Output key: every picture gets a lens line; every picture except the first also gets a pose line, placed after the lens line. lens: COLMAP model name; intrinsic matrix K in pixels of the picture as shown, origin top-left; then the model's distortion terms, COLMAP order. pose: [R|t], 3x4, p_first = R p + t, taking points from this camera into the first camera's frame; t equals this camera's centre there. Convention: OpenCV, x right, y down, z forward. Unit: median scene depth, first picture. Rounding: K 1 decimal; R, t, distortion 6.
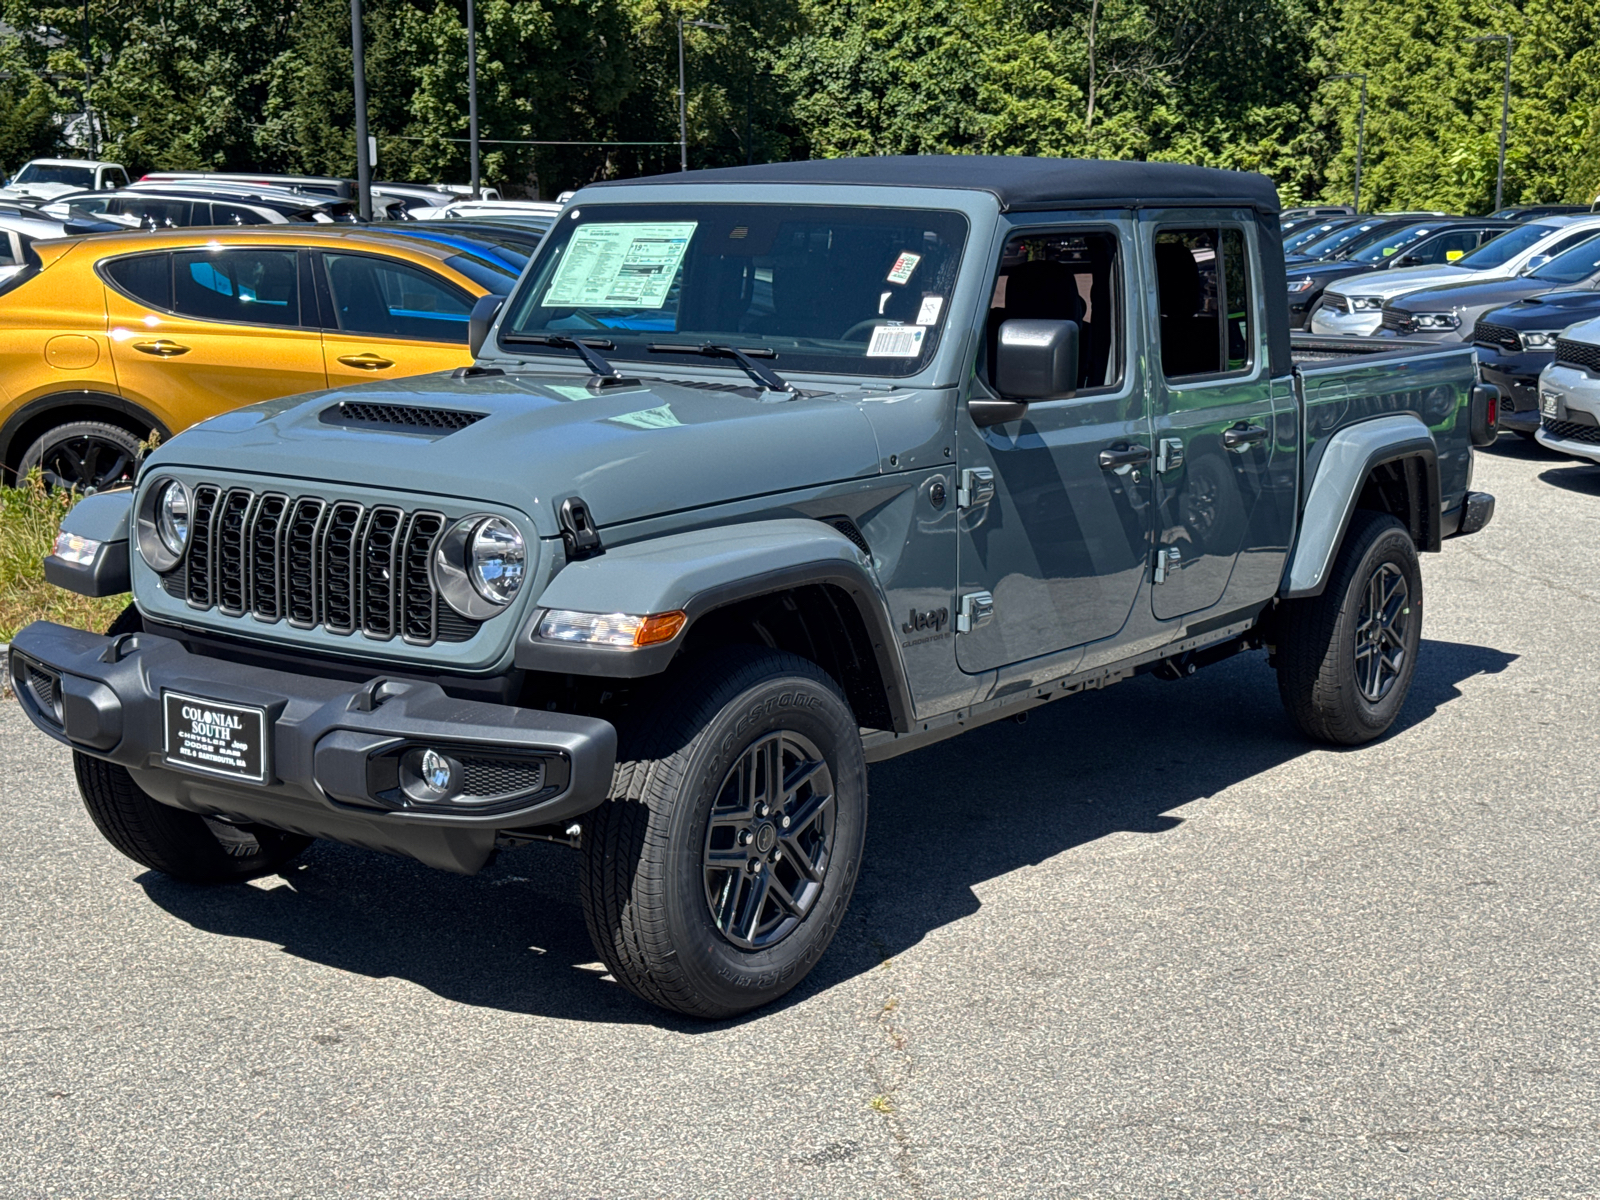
lens RADIAL K [[2285.3, 0, 826.1], [0, 2285.3, 562.9], [0, 0, 1]] dist [0.111821, 0.100709]
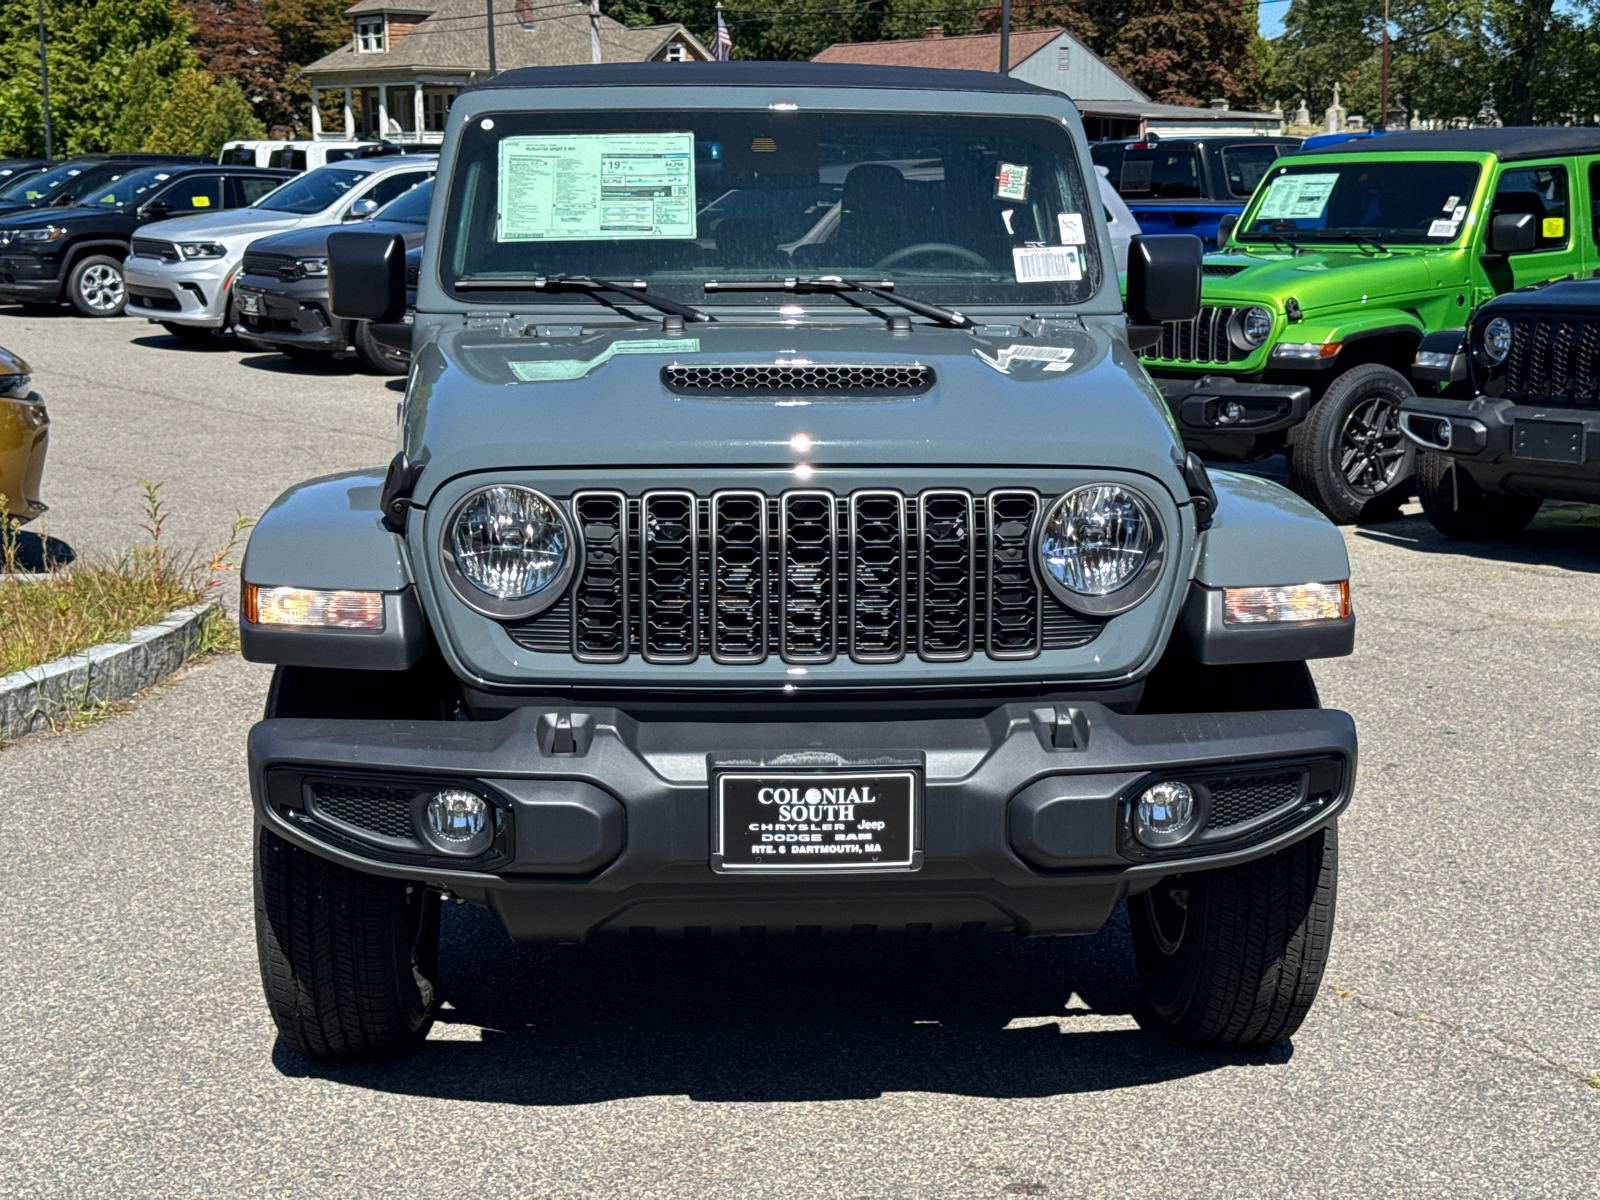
lens RADIAL K [[2285.3, 0, 826.1], [0, 2285.3, 562.9], [0, 0, 1]] dist [0.111821, 0.100709]
pose [[0.781226, -0.111706, 0.614173, -0.547744], [0.099801, 0.993554, 0.053761, -0.035413], [-0.616219, 0.019296, 0.787338, 0.328975]]
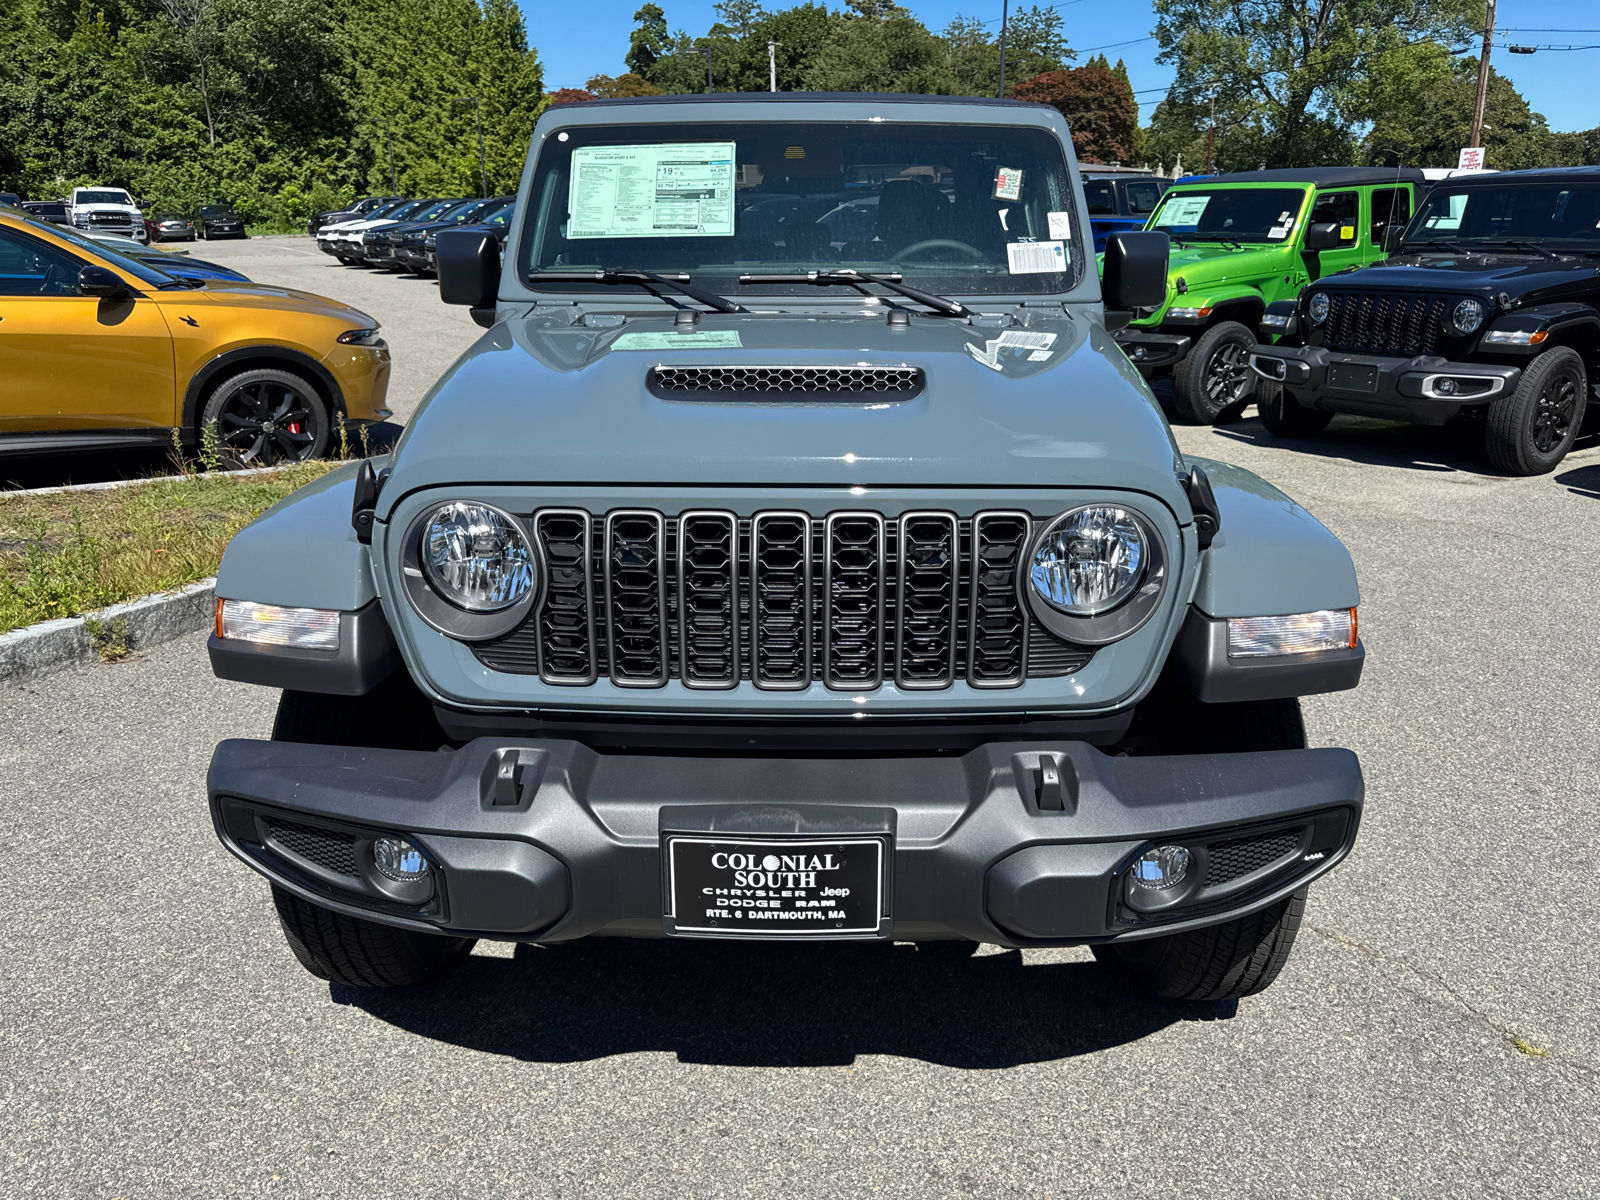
lens RADIAL K [[1154.4, 0, 800.8], [0, 1154.4, 598.8], [0, 0, 1]] dist [0.005573, -0.007818]
pose [[0.829735, -0.190552, 0.524623, -0.328672], [0.094749, 0.974364, 0.204053, -0.058785], [-0.550056, -0.119603, 0.826519, 0.565867]]
